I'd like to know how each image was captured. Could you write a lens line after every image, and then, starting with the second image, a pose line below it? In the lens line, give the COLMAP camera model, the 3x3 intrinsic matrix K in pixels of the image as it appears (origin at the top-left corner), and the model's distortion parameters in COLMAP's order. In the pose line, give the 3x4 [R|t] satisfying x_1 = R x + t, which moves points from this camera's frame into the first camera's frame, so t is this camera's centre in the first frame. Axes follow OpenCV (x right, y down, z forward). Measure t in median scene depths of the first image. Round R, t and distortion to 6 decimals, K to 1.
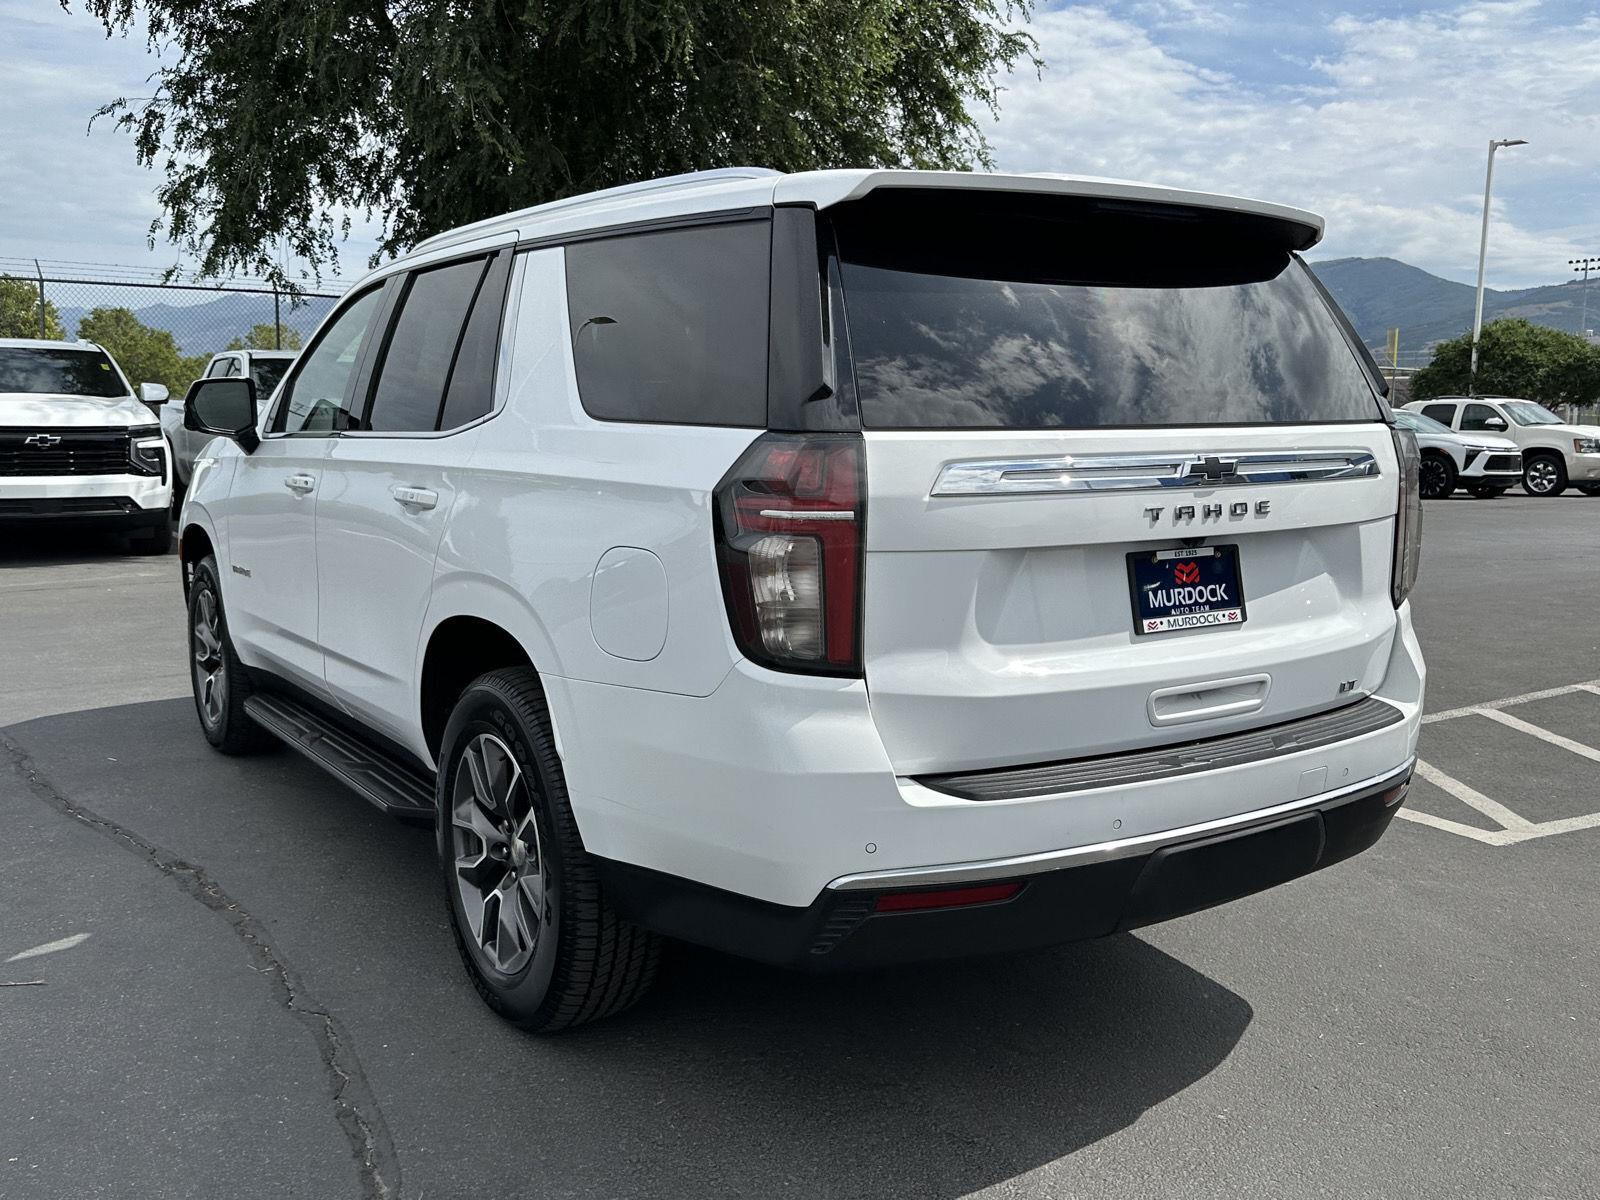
lens RADIAL K [[1416.9, 0, 806.1], [0, 1416.9, 589.0], [0, 0, 1]] dist [0.121598, -0.239004]
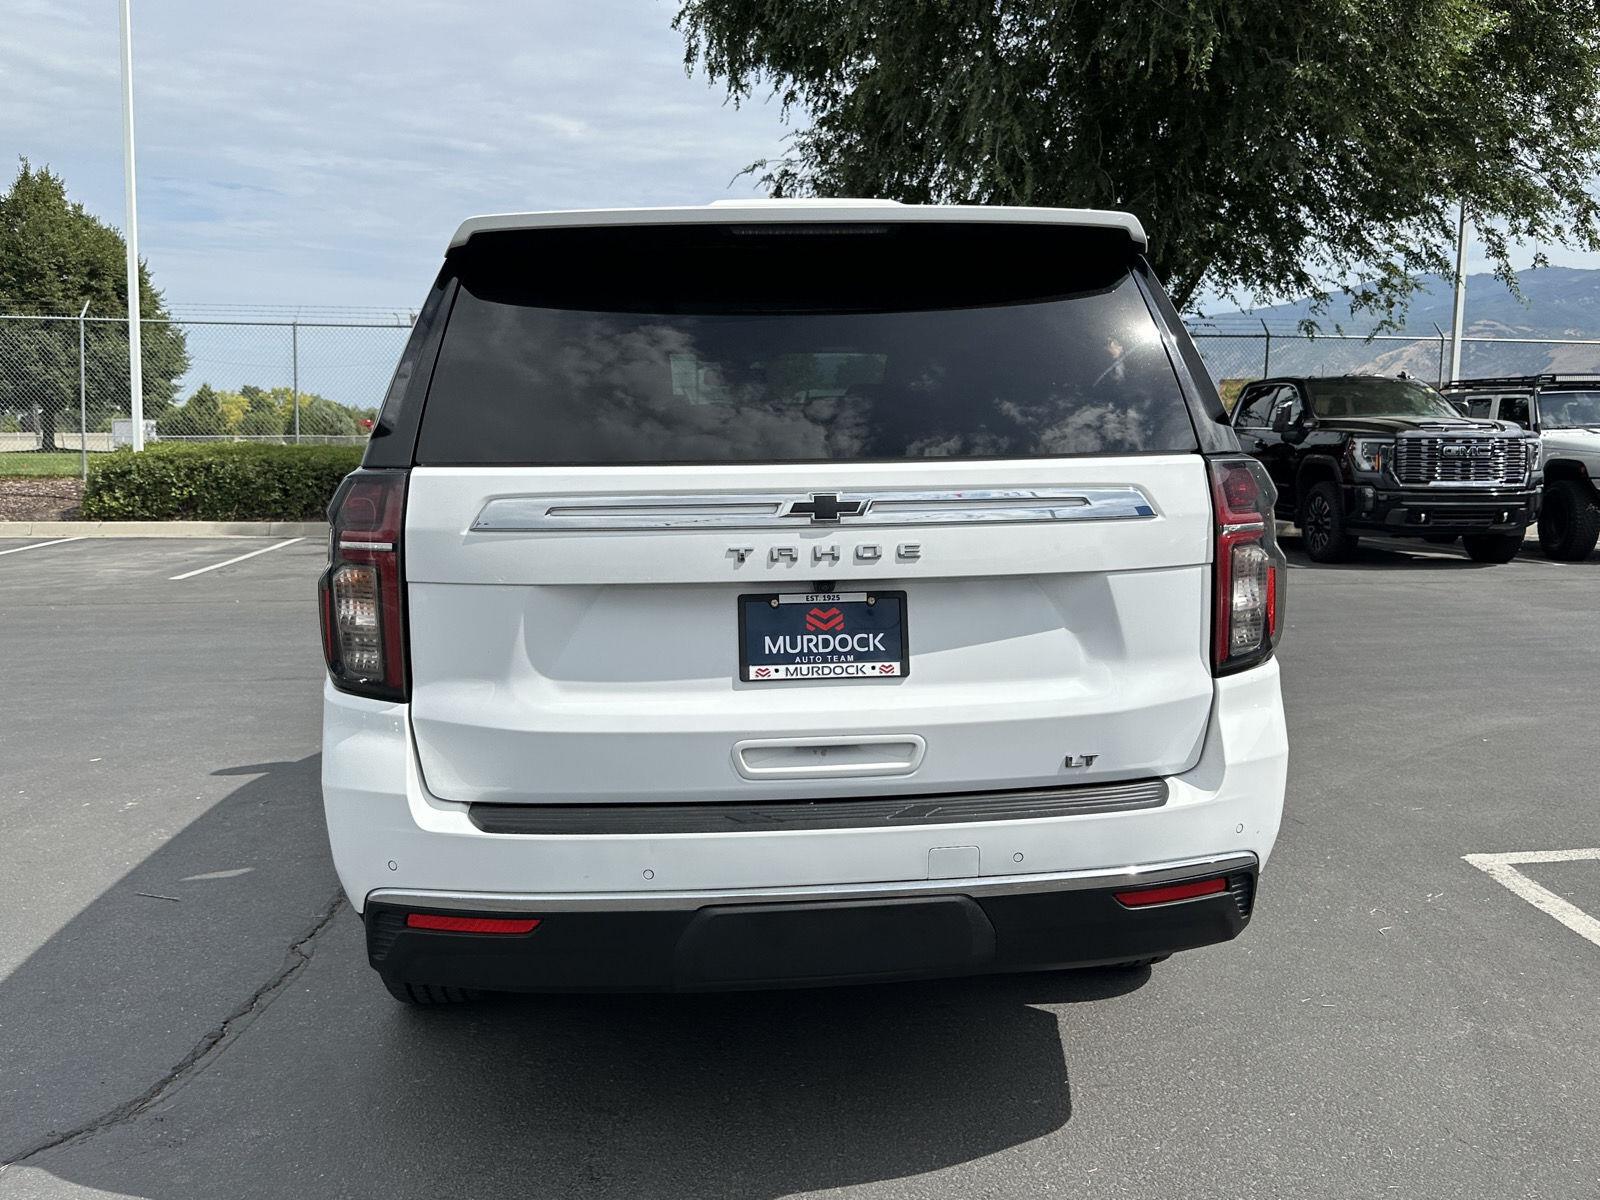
lens RADIAL K [[1416.9, 0, 806.1], [0, 1416.9, 589.0], [0, 0, 1]] dist [0.121598, -0.239004]
pose [[0.881052, 0.040342, -0.471296, 0.701473], [-0.046705, 0.998907, -0.001809, -0.028993], [0.470708, 0.023606, 0.881973, 0.184281]]
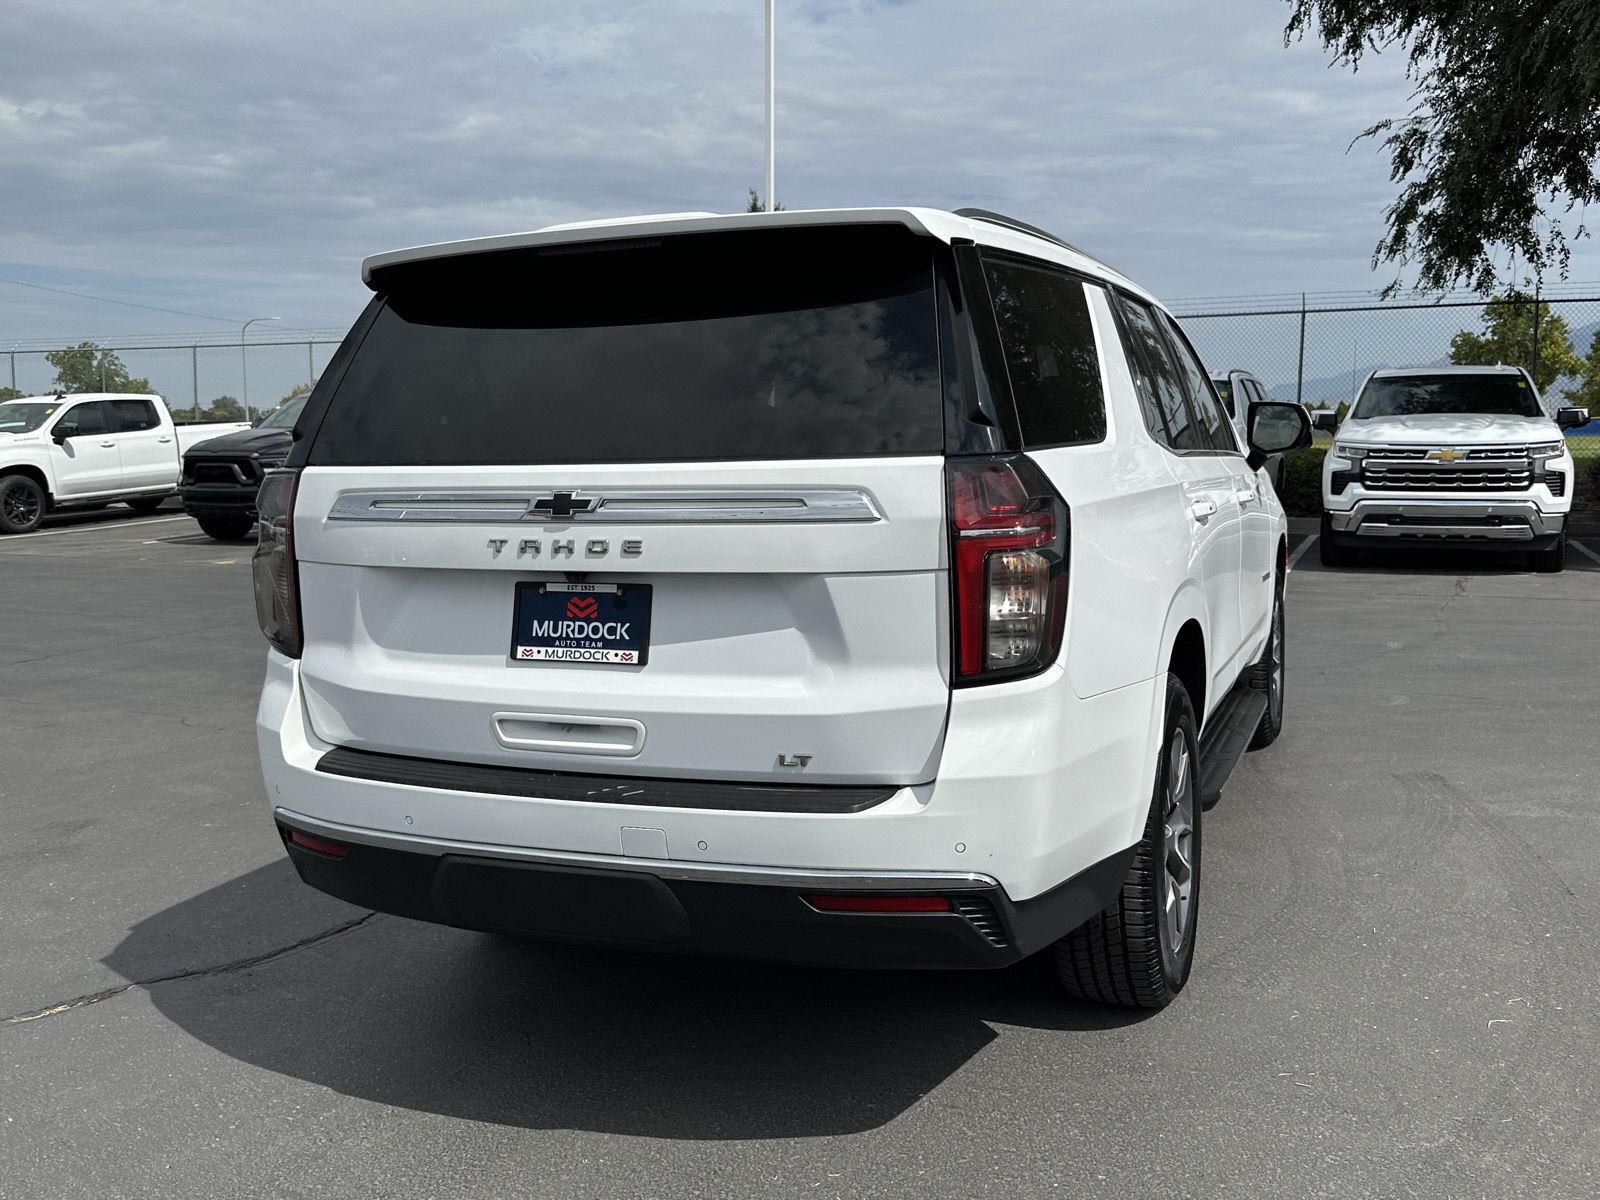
lens RADIAL K [[1416.9, 0, 806.1], [0, 1416.9, 589.0], [0, 0, 1]] dist [0.121598, -0.239004]
pose [[0.562294, 0.076419, -0.823399, 1.200687], [-0.082145, 0.995958, 0.036338, -0.074805], [0.822847, 0.047205, 0.566299, 0.571132]]
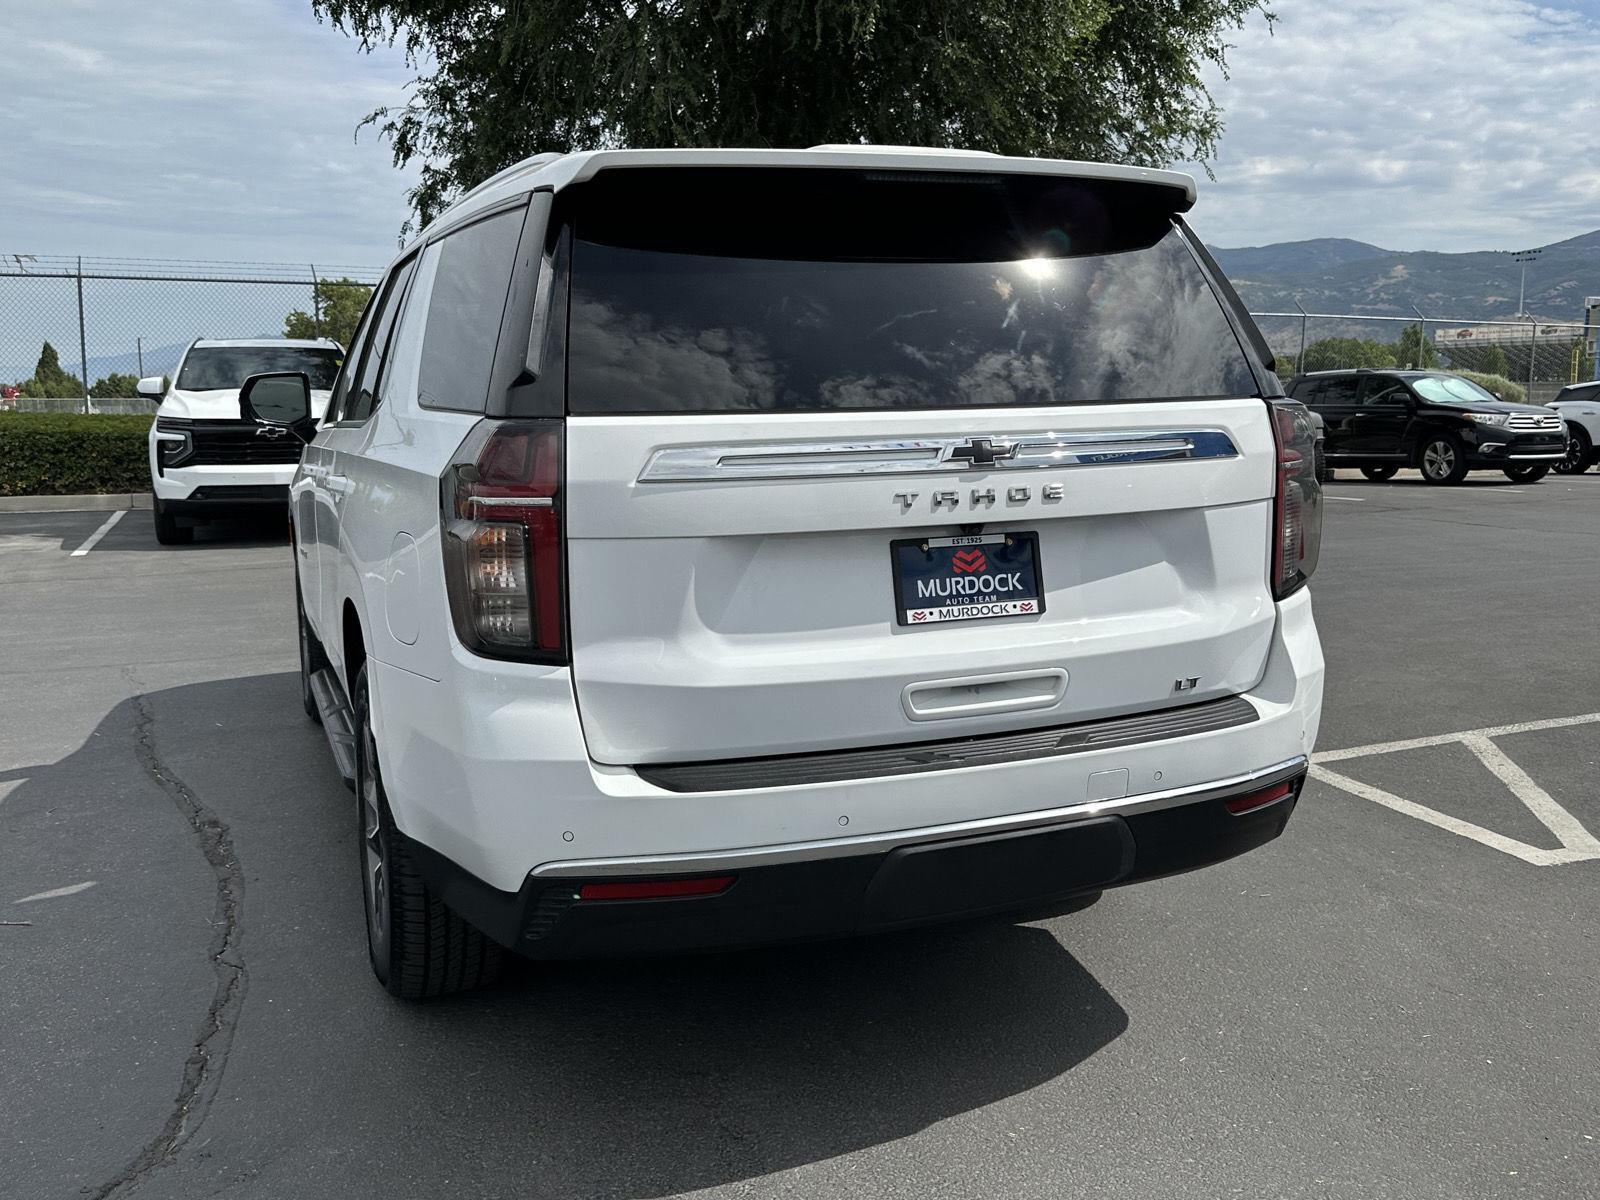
lens RADIAL K [[1416.9, 0, 806.1], [0, 1416.9, 589.0], [0, 0, 1]] dist [0.121598, -0.239004]
pose [[0.979783, 0.010124, -0.199807, 0.355748], [-0.007359, 0.999867, 0.014576, -0.005803], [0.199928, -0.012811, 0.979727, 0.051172]]
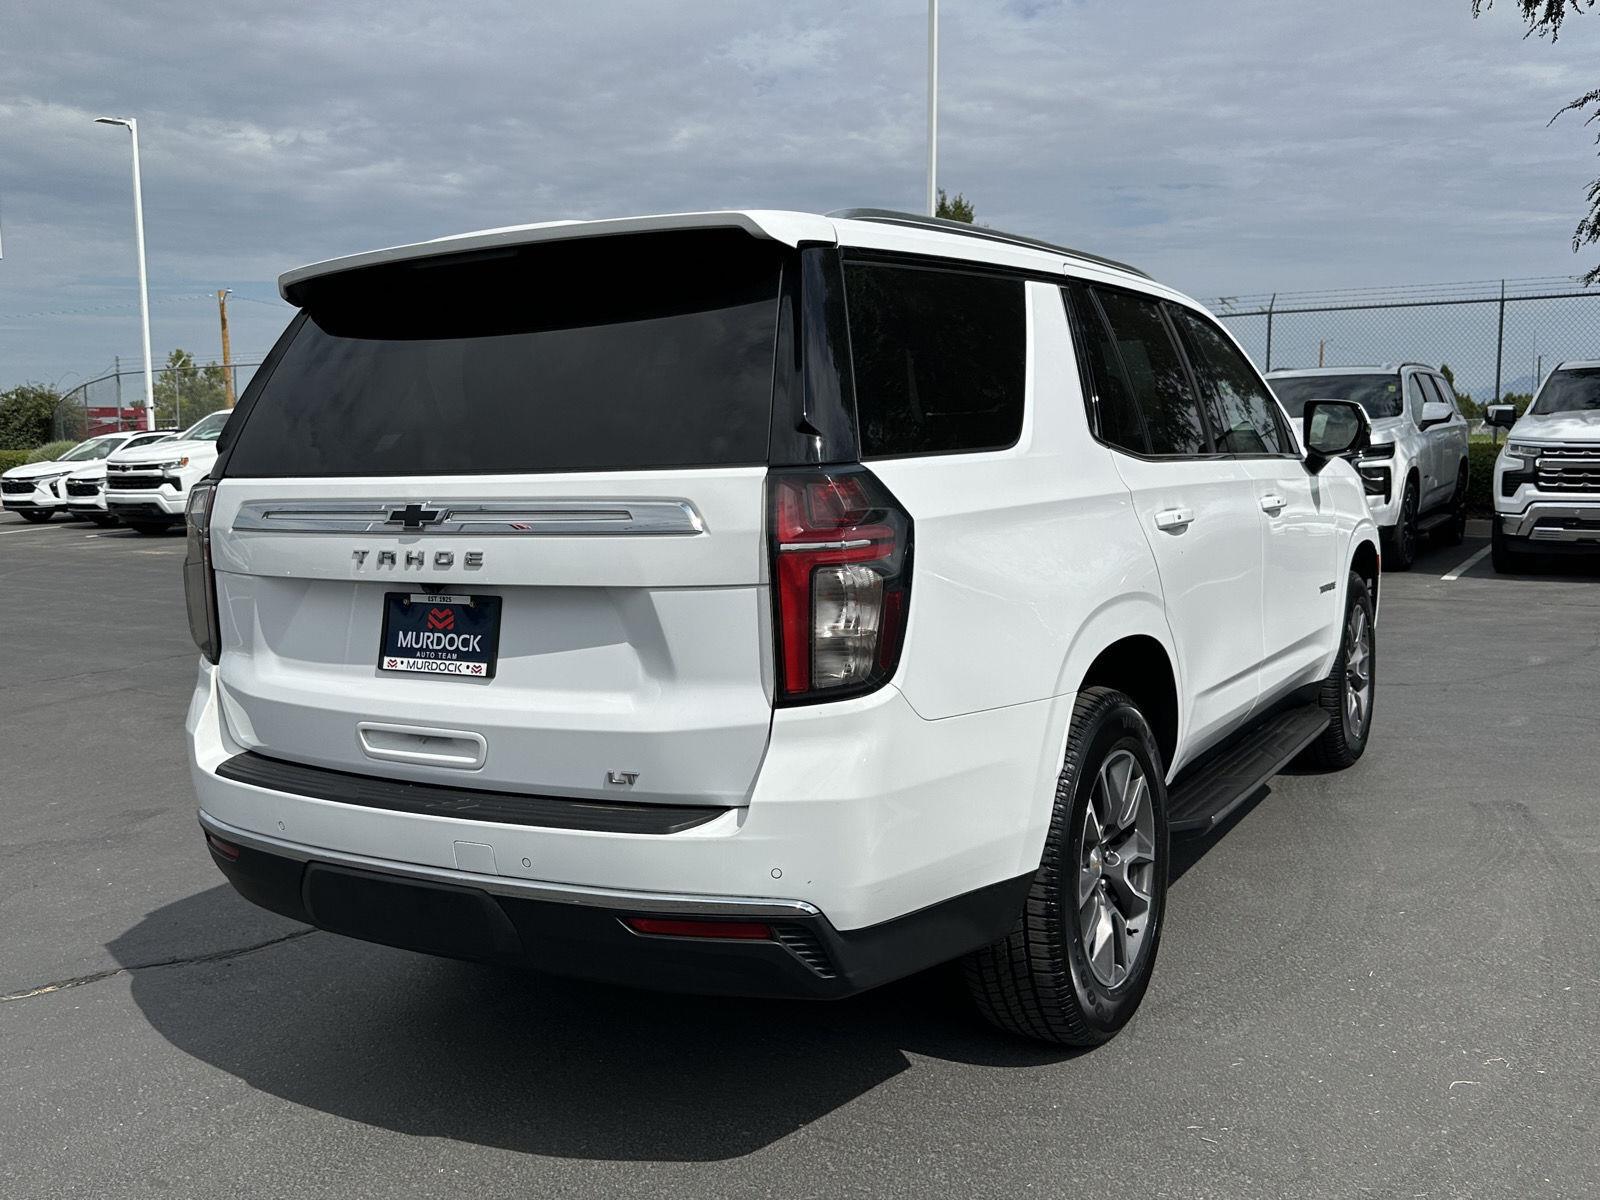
lens RADIAL K [[1416.9, 0, 806.1], [0, 1416.9, 589.0], [0, 0, 1]] dist [0.121598, -0.239004]
pose [[0.431658, 0.079917, -0.898490, 1.302760], [-0.083432, 0.995335, 0.048448, -0.104102], [0.898171, 0.054050, 0.436312, 0.804695]]
